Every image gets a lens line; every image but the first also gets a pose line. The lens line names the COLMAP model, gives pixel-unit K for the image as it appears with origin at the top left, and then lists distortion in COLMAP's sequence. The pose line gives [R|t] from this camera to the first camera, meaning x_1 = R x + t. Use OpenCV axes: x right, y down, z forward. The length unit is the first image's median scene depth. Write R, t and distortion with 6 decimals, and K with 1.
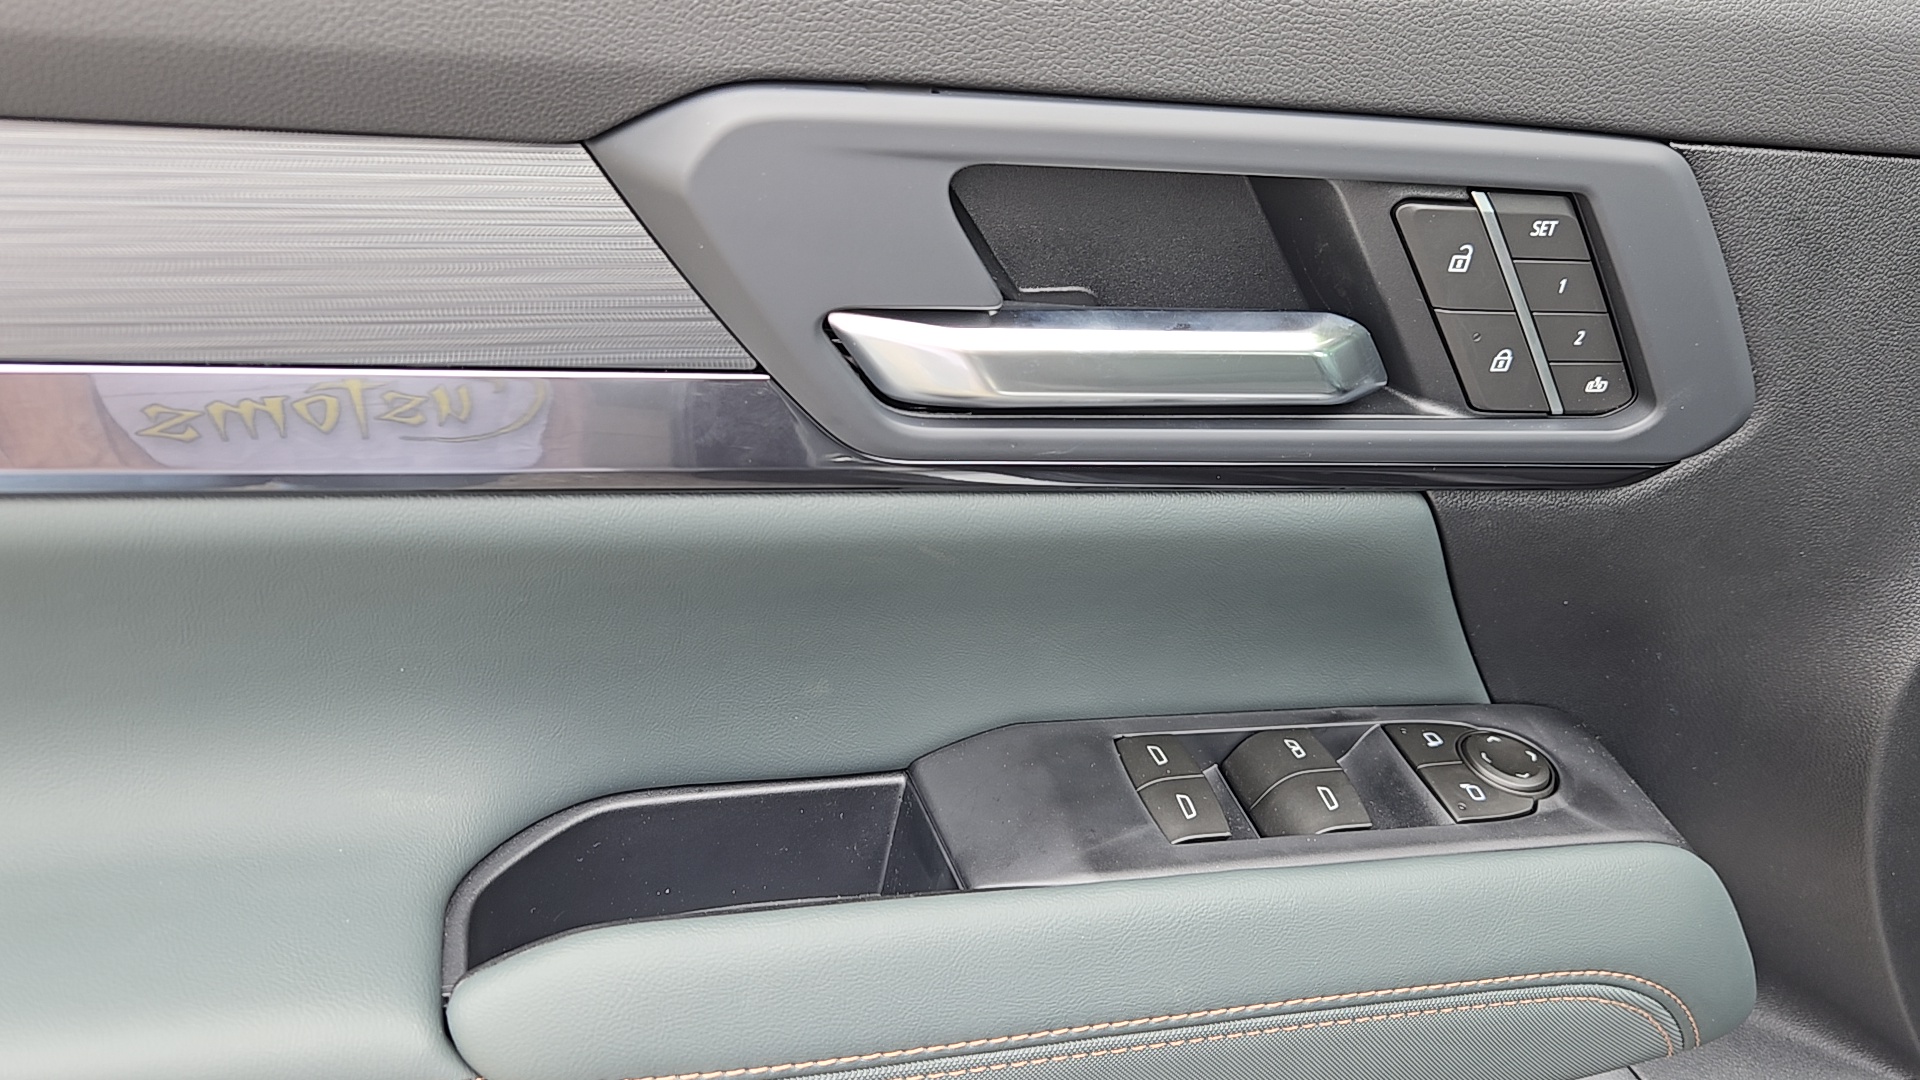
lens RADIAL K [[1609.1, 0, 950.2], [0, 1609.1, 541.1], [0, 0, 1]] dist [0.007580, -0.002350]
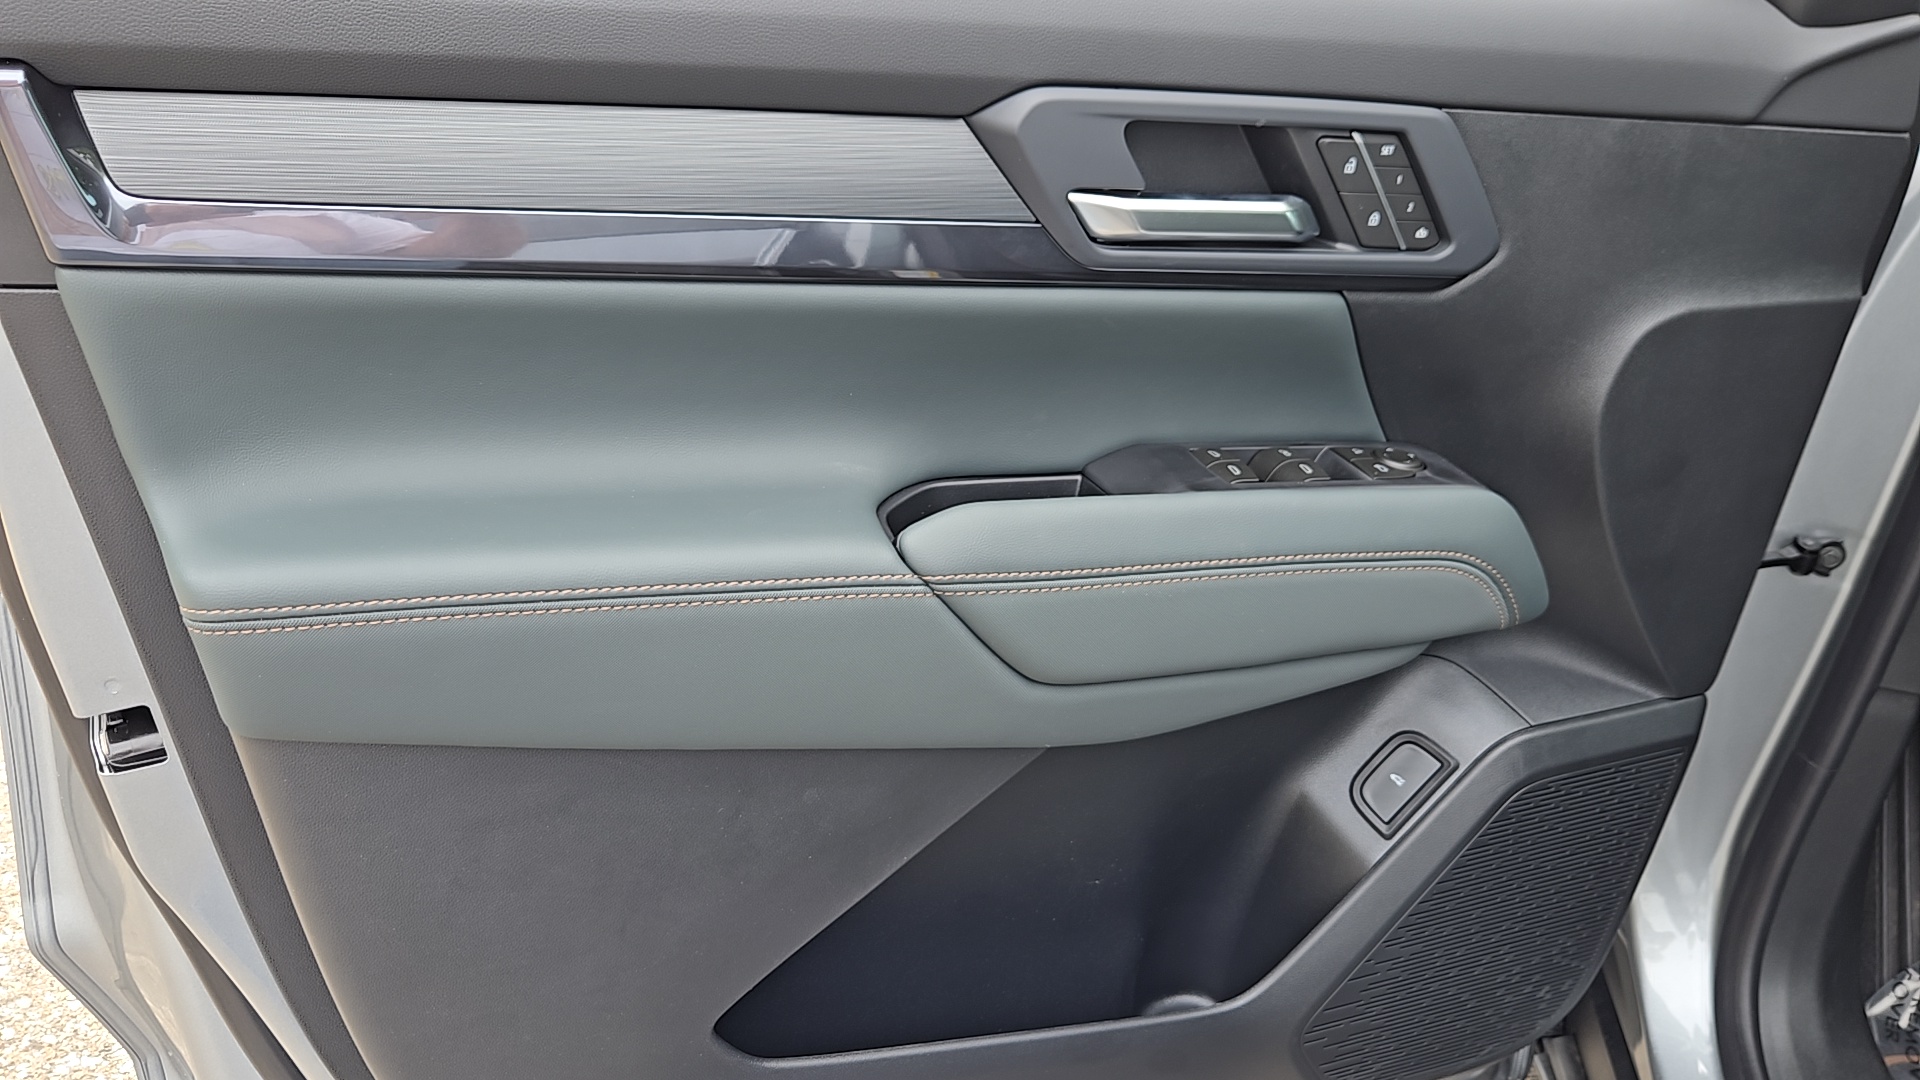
lens RADIAL K [[1609.1, 0, 963.6], [0, 1609.1, 549.4], [0, 0, 1]] dist [0.007580, -0.002350]
pose [[0.995723, -0.064129, 0.066503, -0.341253], [0.069769, 0.993825, -0.086274, 0.448252], [-0.060559, 0.090545, 0.994049, -0.968707]]
